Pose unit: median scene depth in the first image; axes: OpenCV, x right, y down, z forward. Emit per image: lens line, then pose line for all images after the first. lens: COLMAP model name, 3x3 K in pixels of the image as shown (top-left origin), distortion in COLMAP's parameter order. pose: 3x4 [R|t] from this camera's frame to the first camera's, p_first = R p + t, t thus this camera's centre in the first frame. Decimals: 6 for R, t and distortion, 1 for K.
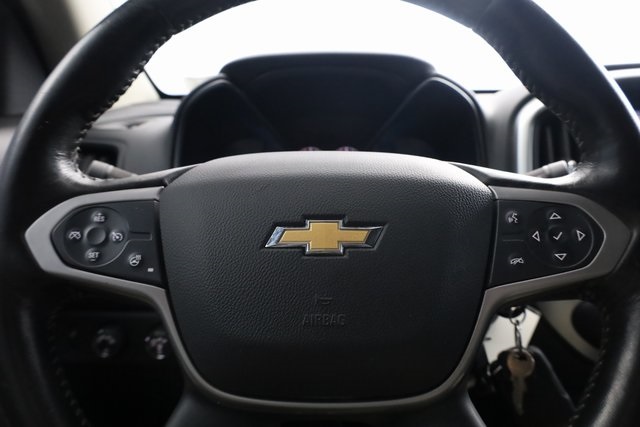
lens RADIAL K [[465.2, 0, 320.0], [0, 465.2, 213.5], [0, 0, 1]] dist [0.027257, -0.000852]
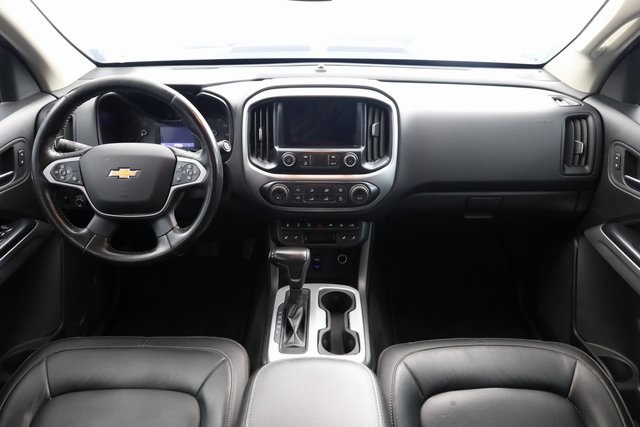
lens RADIAL K [[465.2, 0, 320.0], [0, 465.2, 213.5], [0, 0, 1]] dist [0.027257, -0.000852]
pose [[0.999921, -0.004117, -0.011884, 1.530030], [0.007374, 0.957354, 0.288823, -0.672648], [0.010188, -0.288888, 0.957309, -2.506311]]
